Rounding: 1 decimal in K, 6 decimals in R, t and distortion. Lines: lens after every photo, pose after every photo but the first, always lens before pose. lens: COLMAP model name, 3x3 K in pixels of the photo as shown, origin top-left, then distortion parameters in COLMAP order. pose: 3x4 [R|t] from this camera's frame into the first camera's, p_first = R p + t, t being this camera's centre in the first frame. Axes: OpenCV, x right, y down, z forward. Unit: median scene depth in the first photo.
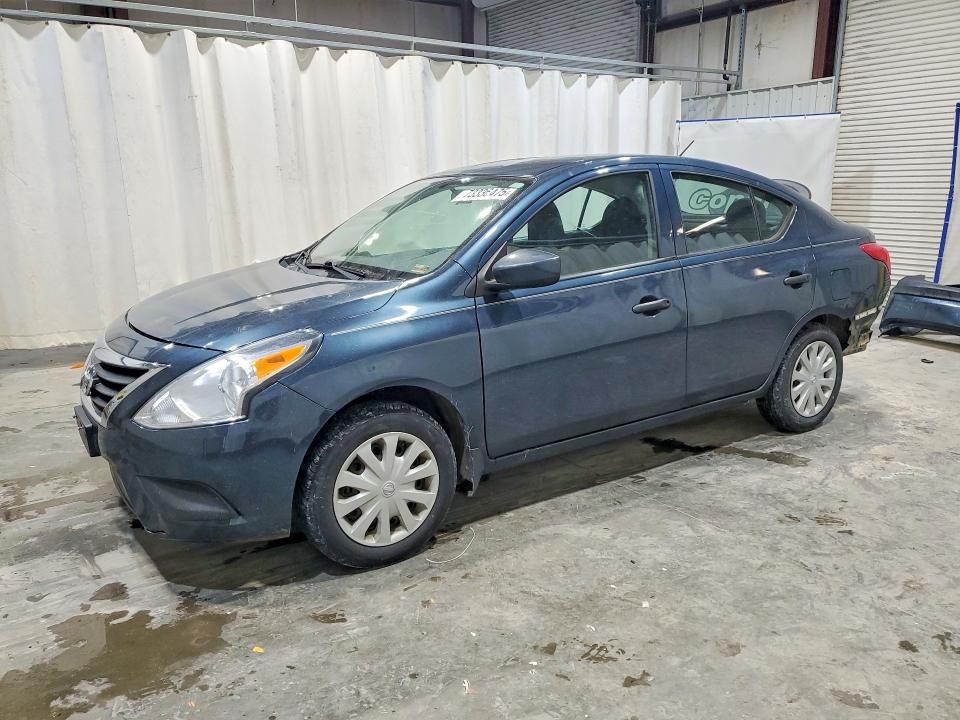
lens RADIAL K [[765.8, 0, 480.0], [0, 765.8, 360.0], [0, 0, 1]] dist [0.002622, -0.035353]
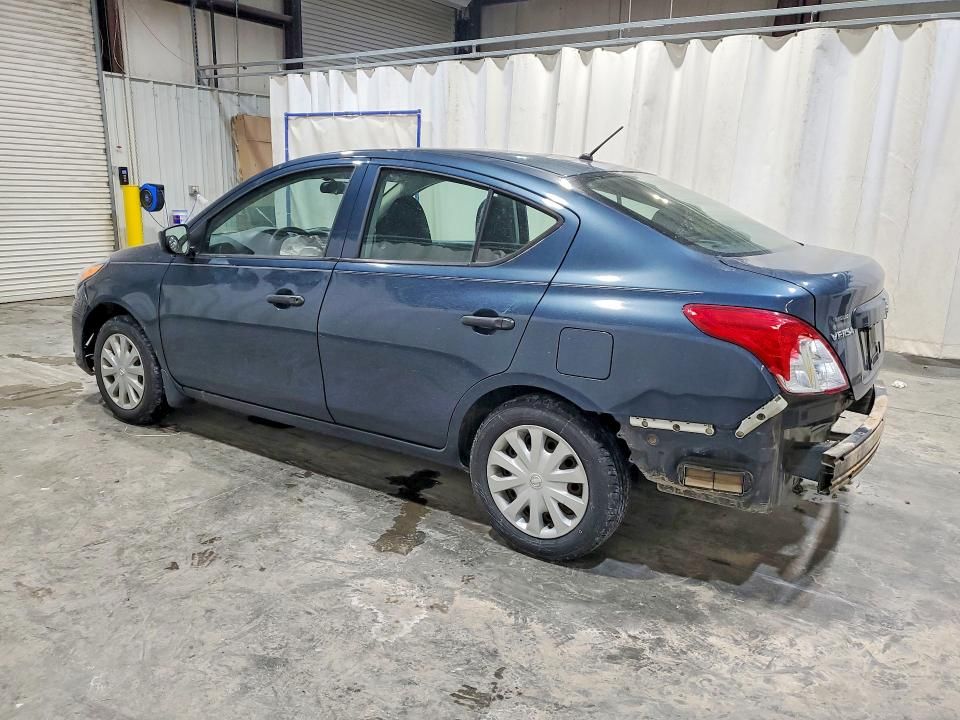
lens RADIAL K [[765.8, 0, 480.0], [0, 765.8, 360.0], [0, 0, 1]] dist [0.002622, -0.035353]
pose [[0.351980, 0.222650, -0.909141, 0.784082], [-0.227848, 0.962461, 0.147495, -0.126589], [0.907852, 0.155230, 0.389497, 0.540138]]
